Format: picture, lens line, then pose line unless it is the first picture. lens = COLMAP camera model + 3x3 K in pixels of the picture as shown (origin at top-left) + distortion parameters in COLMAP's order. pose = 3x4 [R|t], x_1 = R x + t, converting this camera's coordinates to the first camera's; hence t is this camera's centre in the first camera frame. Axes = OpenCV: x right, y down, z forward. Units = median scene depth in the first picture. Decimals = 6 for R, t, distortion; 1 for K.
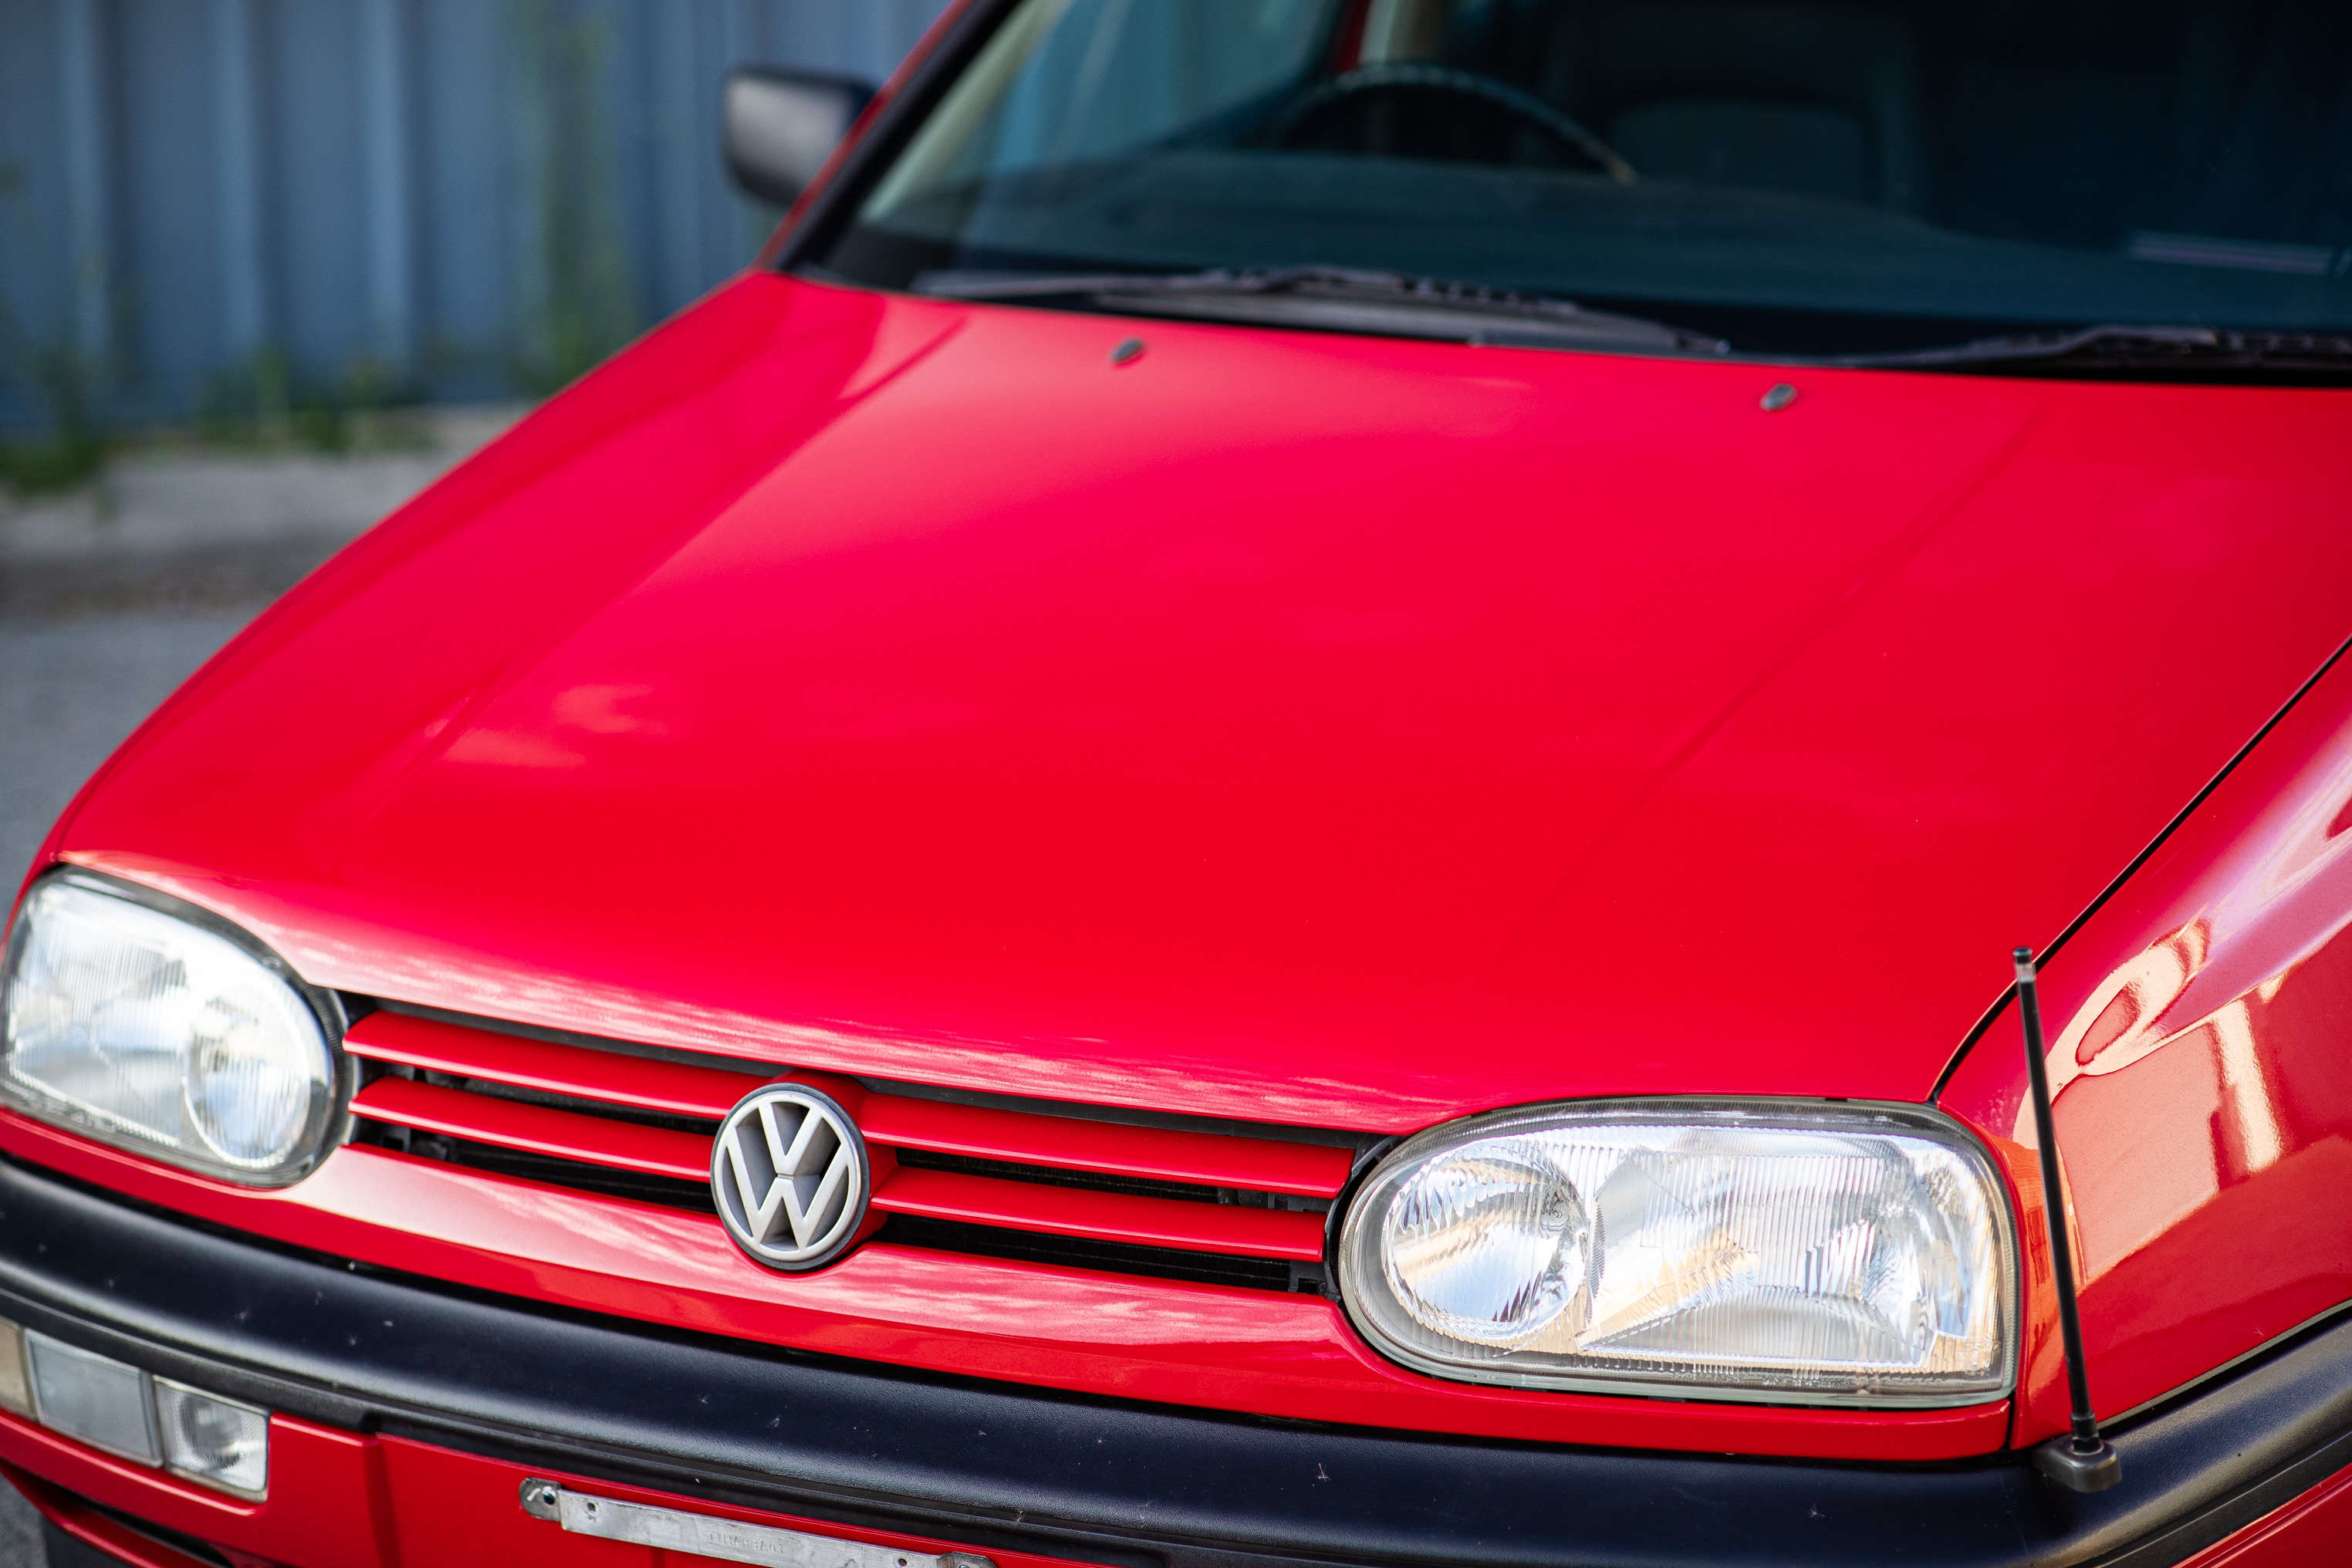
lens RADIAL K [[5725.7, 0, 1176.7], [0, 5725.7, 770.6], [0, 0, 1]] dist [0.171960, 0.000000]
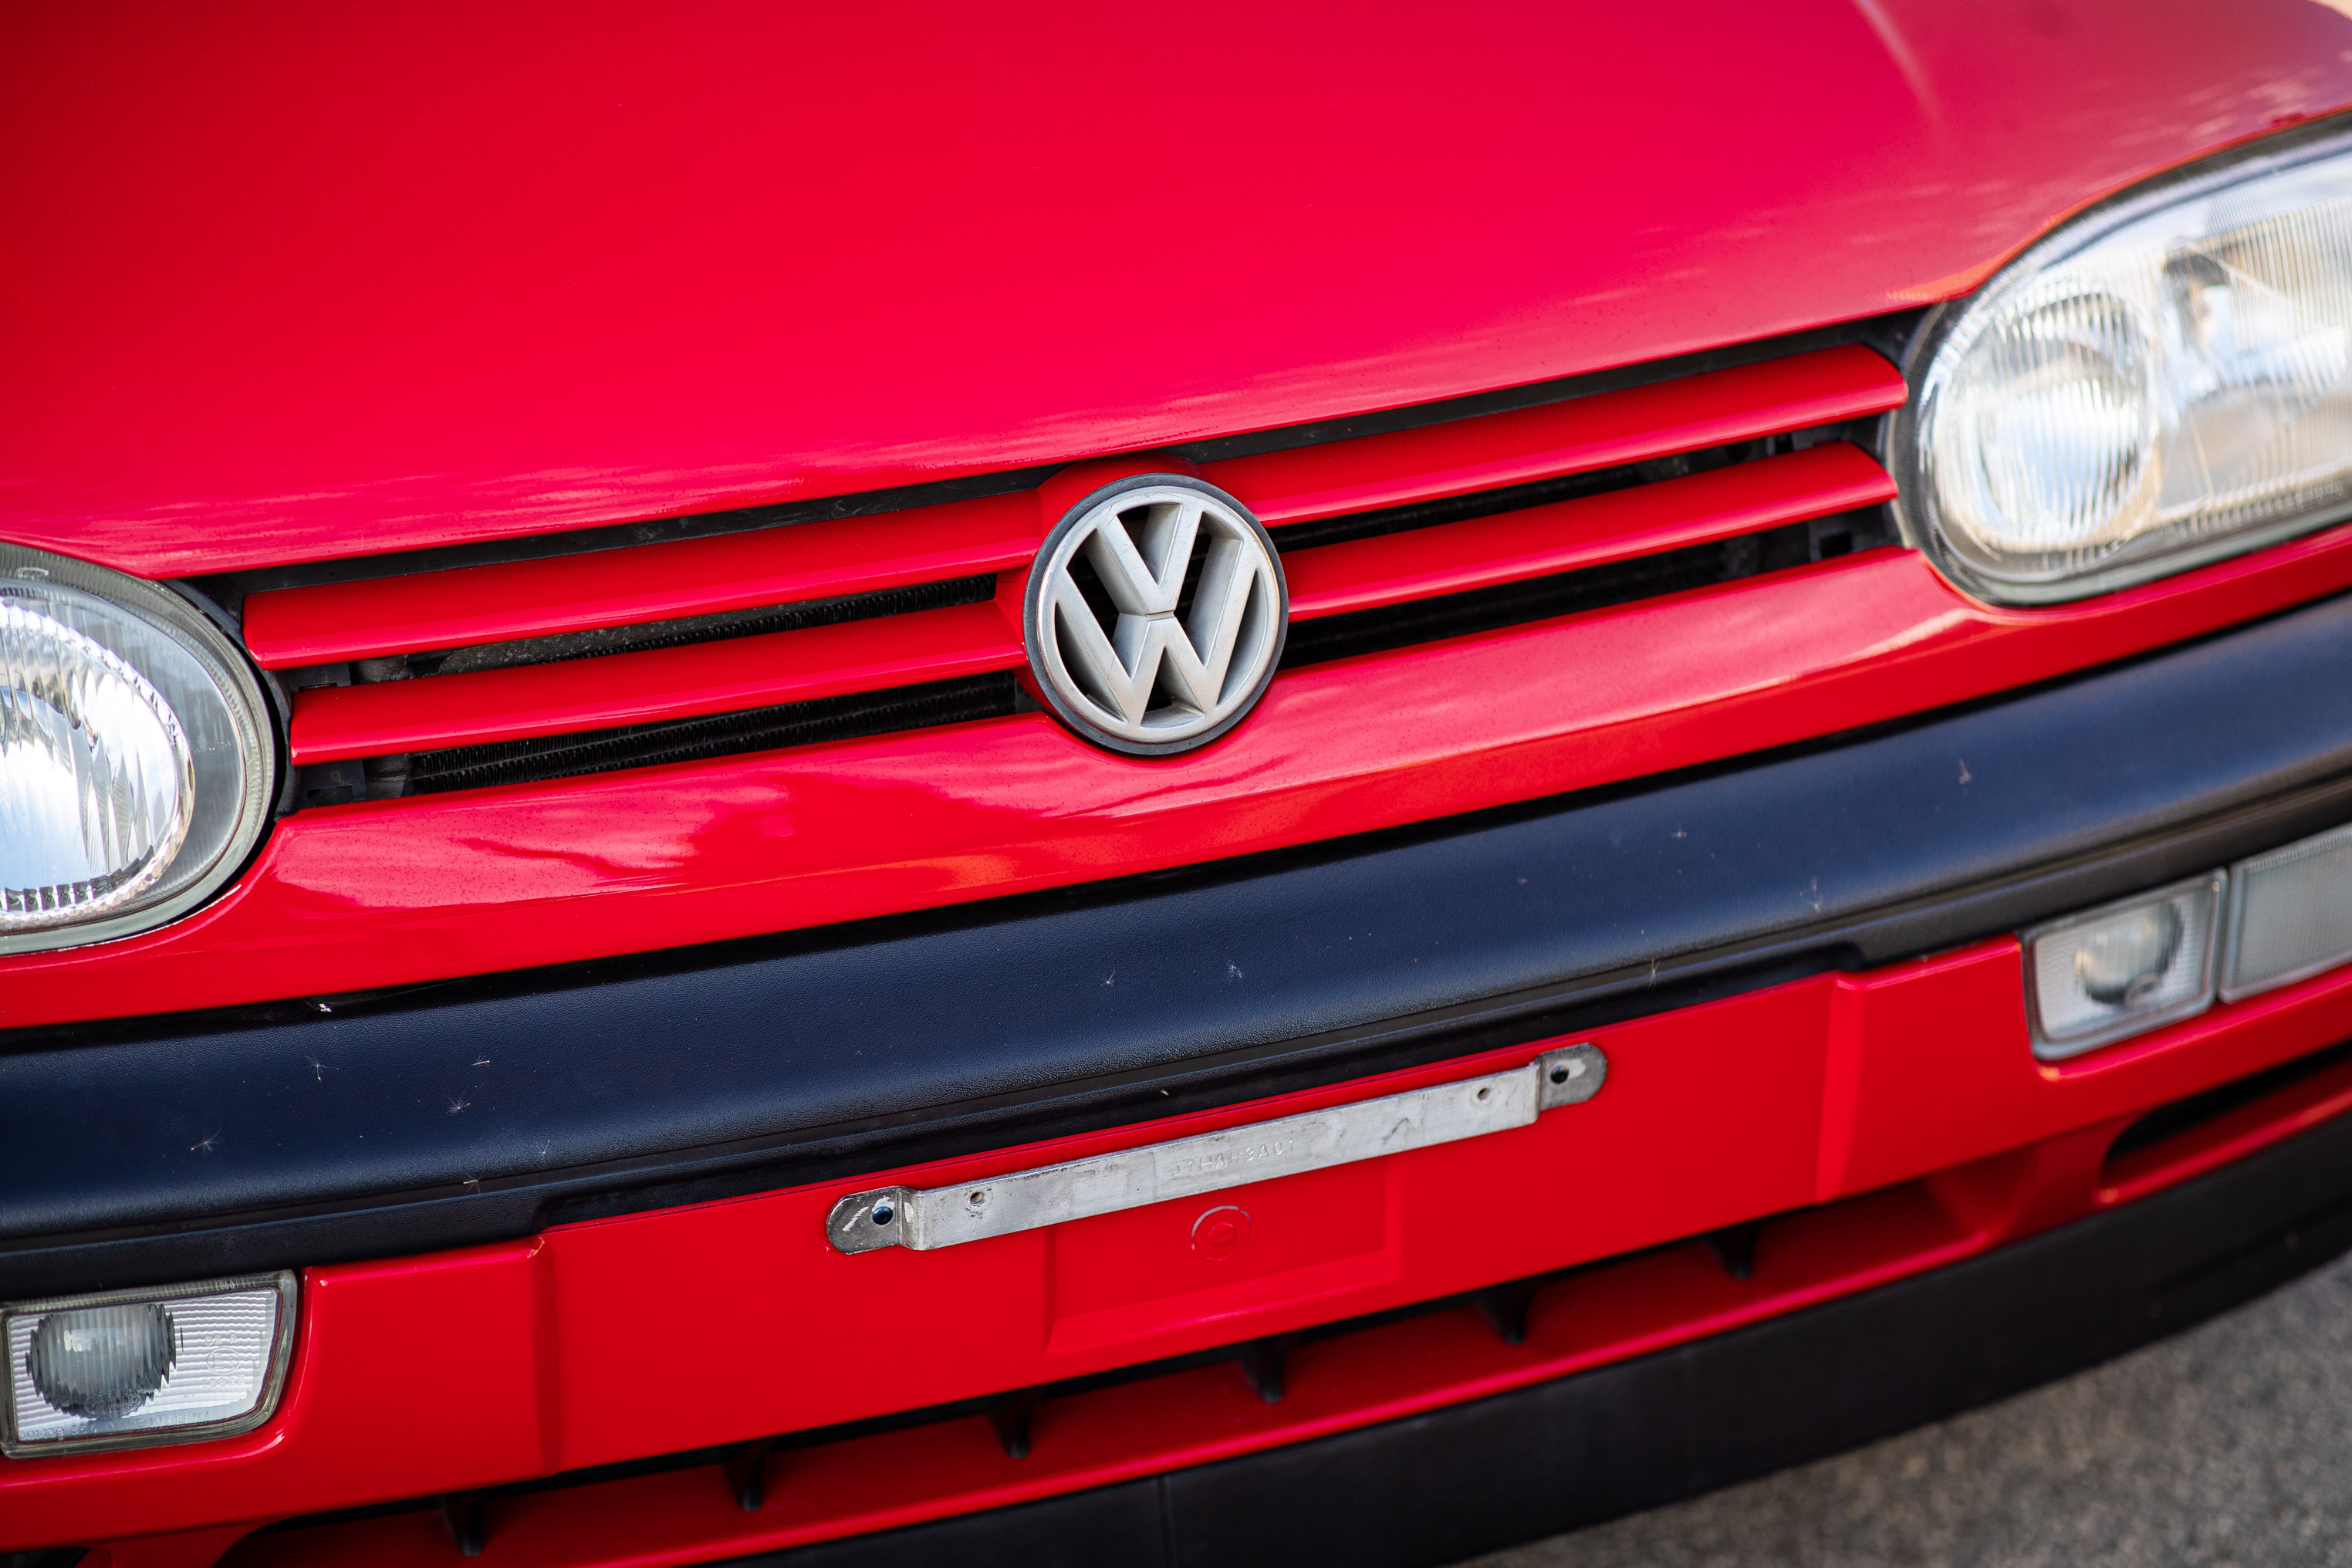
lens RADIAL K [[5725.7, 0, 1153.5], [0, 5725.7, 765.0], [0, 0, 1]] dist [0.171960, 0.000000]
pose [[0.655623, -0.275869, 0.702891, -0.537550], [0.210986, 0.960723, 0.180264, -0.031745], [-0.725013, 0.030115, 0.688077, 0.547230]]
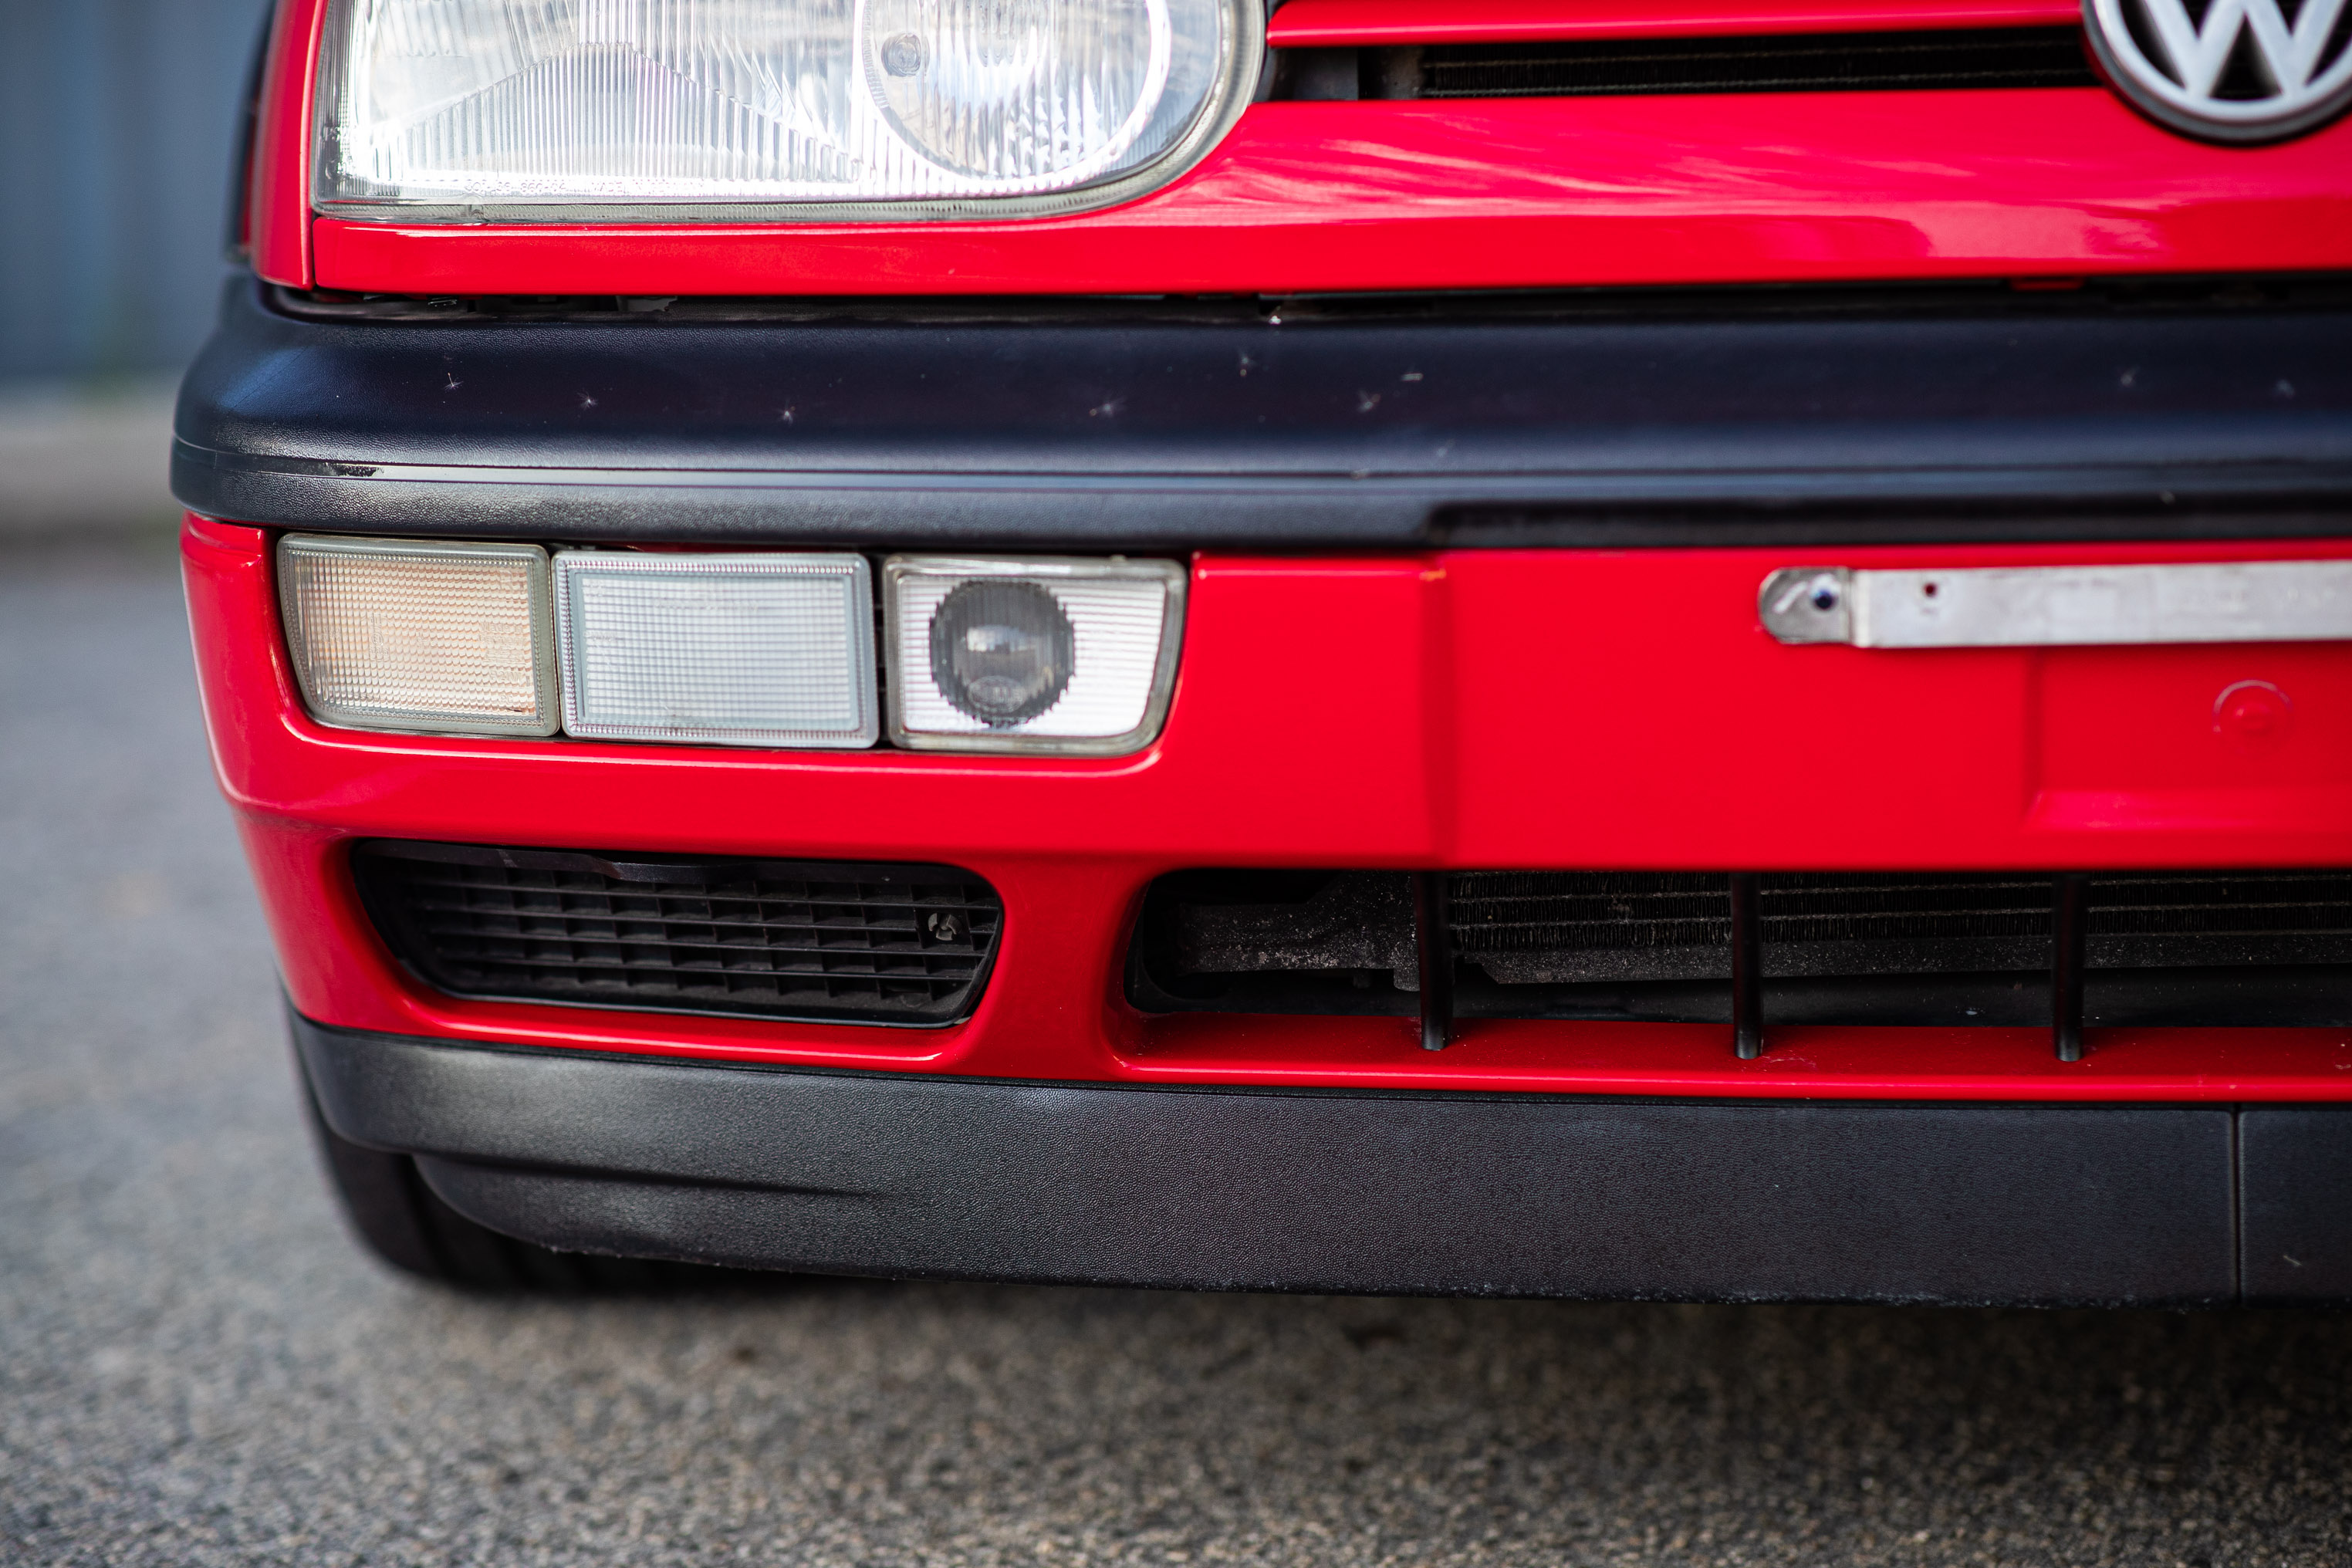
lens RADIAL K [[5725.7, 0, 1166.9], [0, 5725.7, 791.2], [0, 0, 1]] dist [0.171960, 0.000000]
pose [[0.928646, -0.044319, 0.368311, -0.387883], [0.093902, 0.988587, -0.117803, 0.210542], [-0.358887, 0.143982, 0.922209, 0.513260]]
